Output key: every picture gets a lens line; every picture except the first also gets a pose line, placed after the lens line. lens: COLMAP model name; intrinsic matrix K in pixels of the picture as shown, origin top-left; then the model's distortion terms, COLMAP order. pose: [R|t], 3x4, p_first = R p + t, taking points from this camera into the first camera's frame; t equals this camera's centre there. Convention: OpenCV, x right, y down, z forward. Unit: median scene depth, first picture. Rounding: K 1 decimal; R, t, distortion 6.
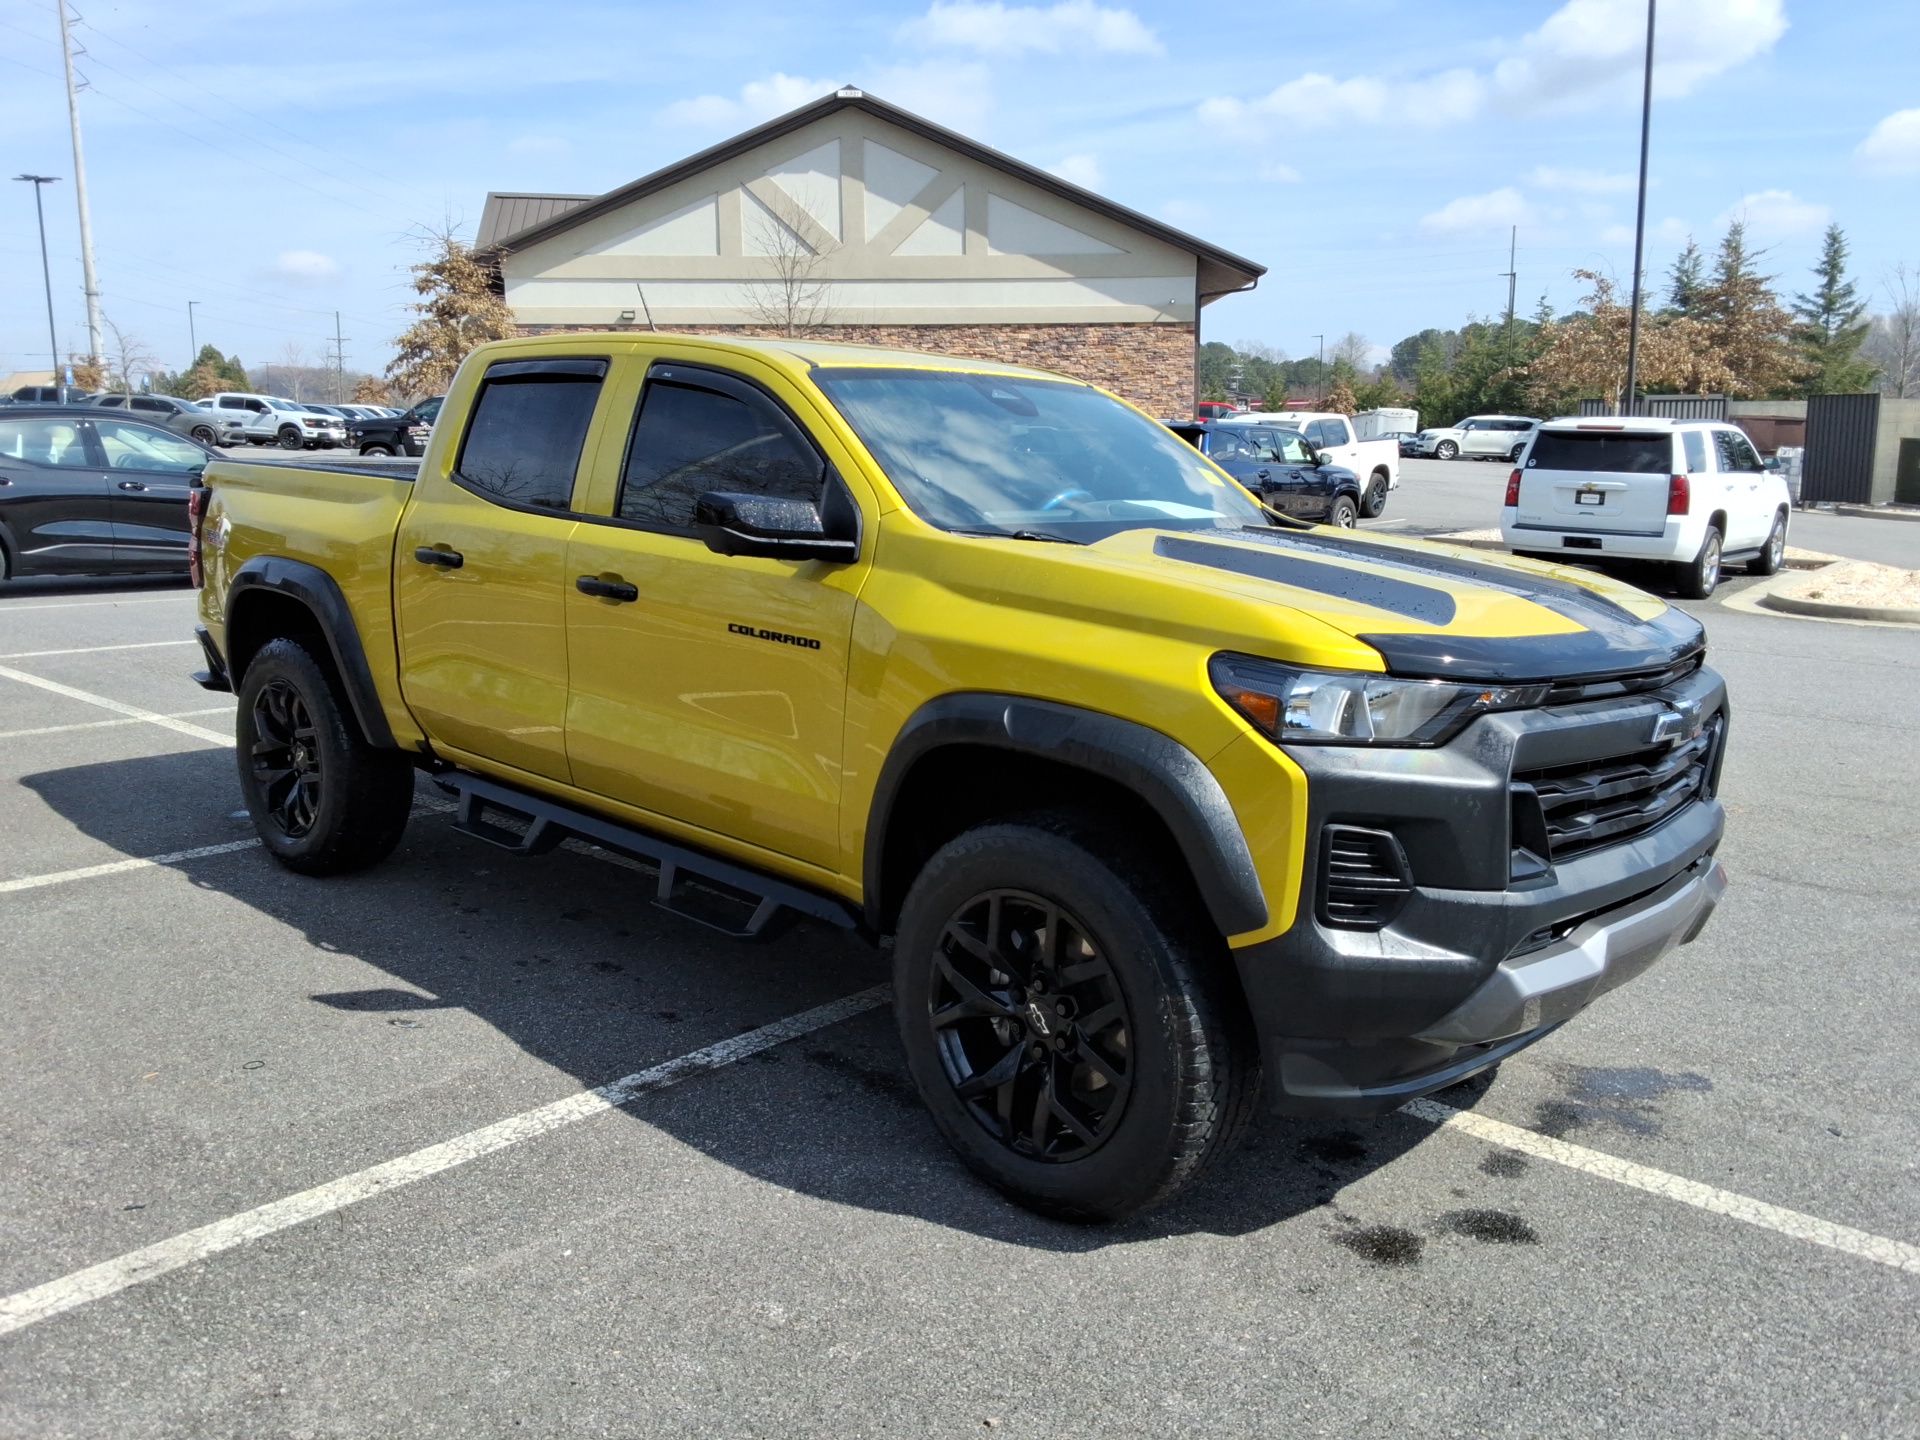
lens RADIAL K [[1540.2, 0, 968.9], [0, 1540.2, 698.1], [0, 0, 1]] dist [0.112936, -0.165735]
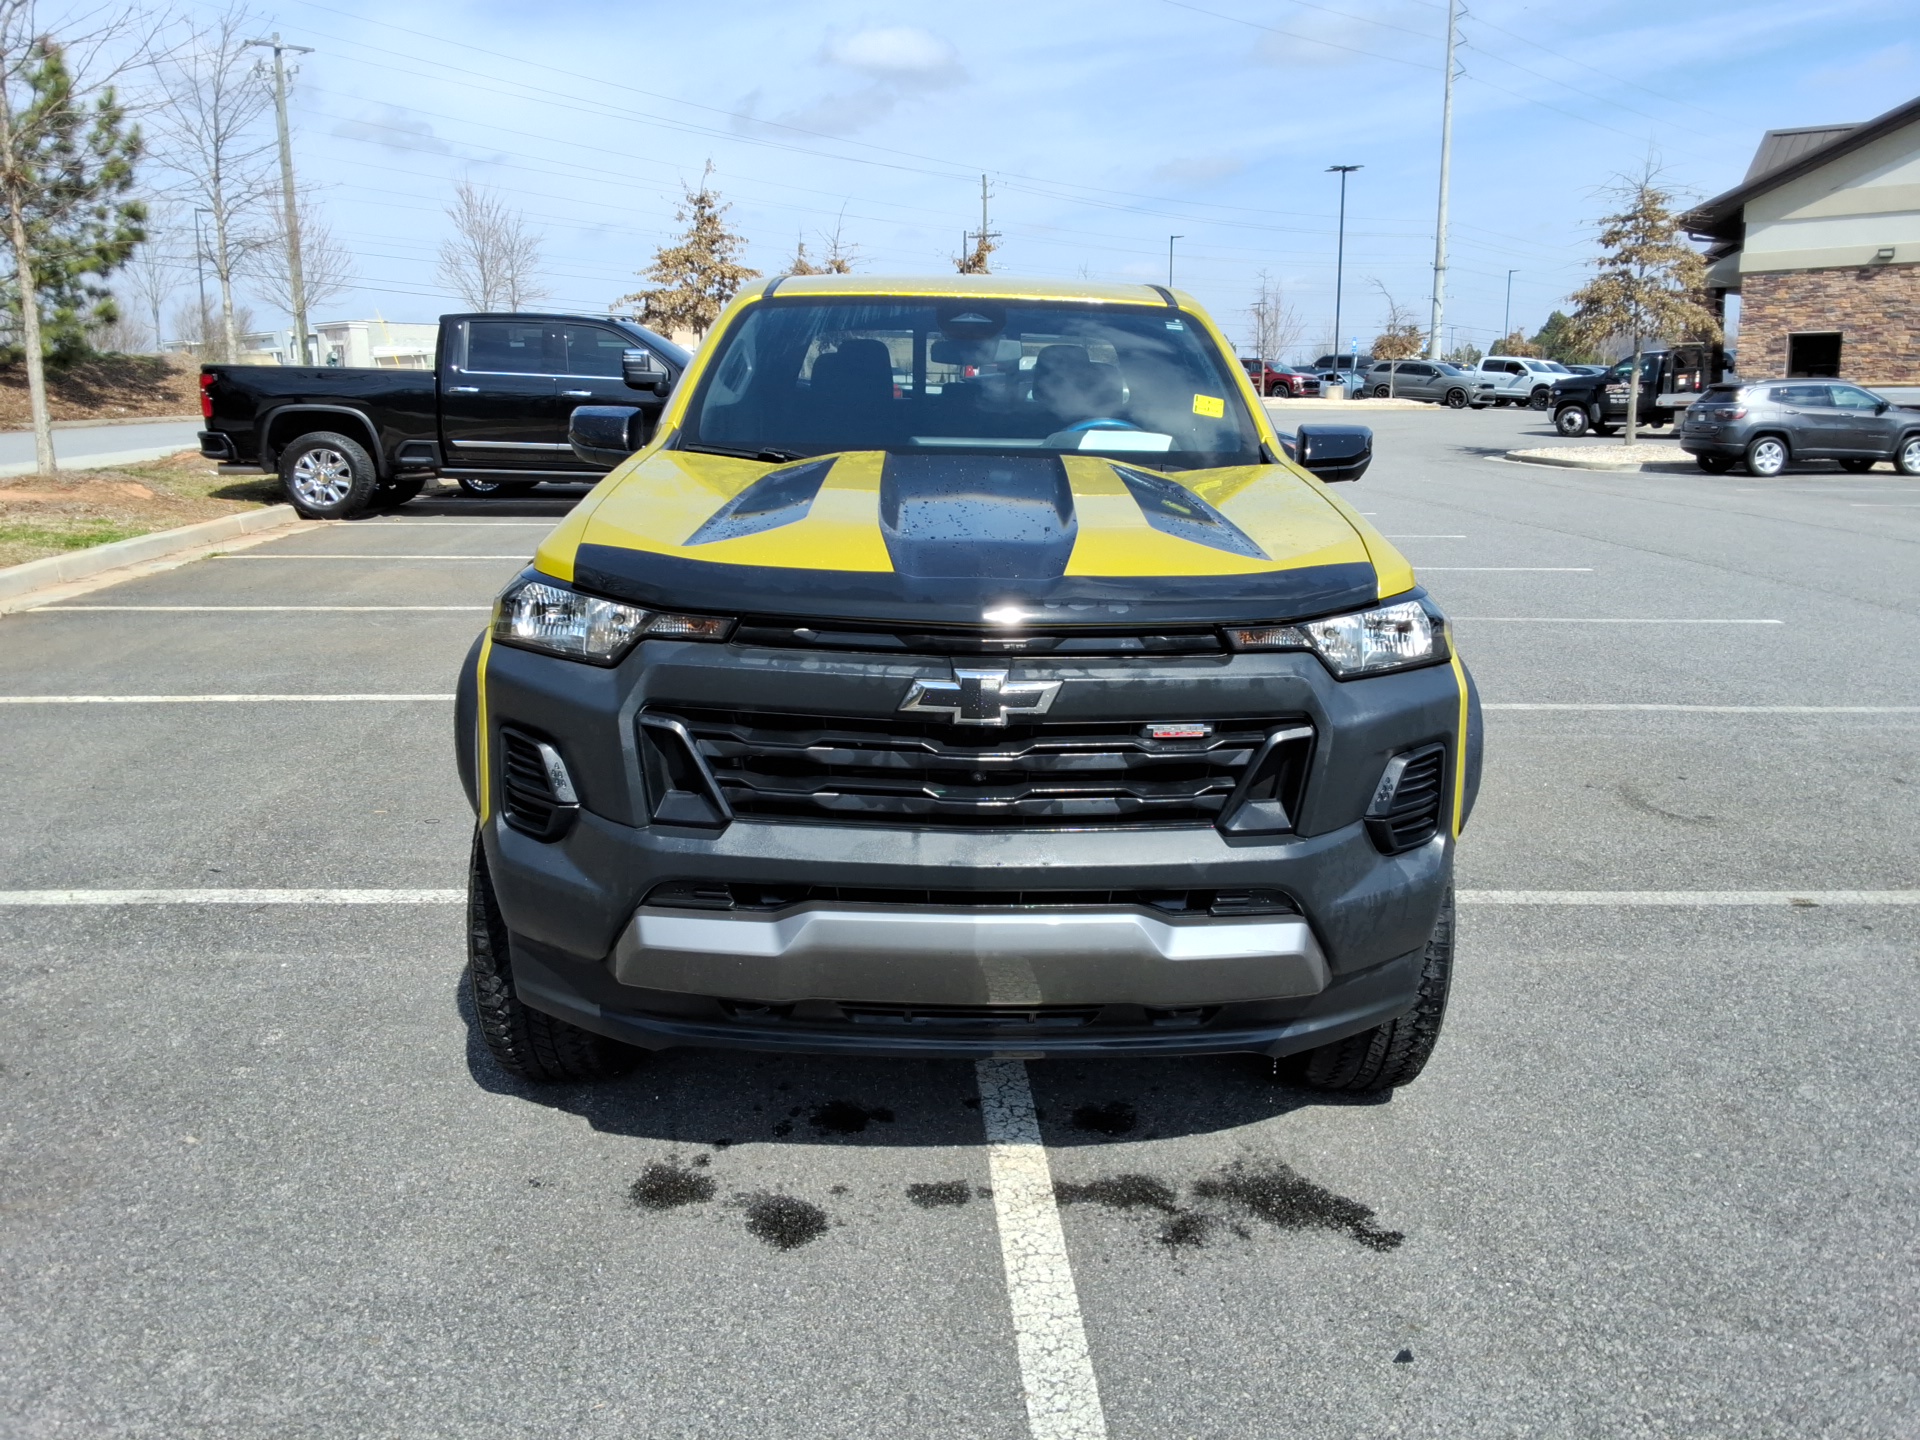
lens RADIAL K [[1535.9, 0, 970.2], [0, 1535.9, 697.0], [0, 0, 1]] dist [0.094533, -0.142894]
pose [[0.696318, 0.136887, -0.704559, 0.097806], [-0.120540, 0.990005, 0.073215, -0.004012], [0.707539, 0.033947, 0.705859, 0.042464]]
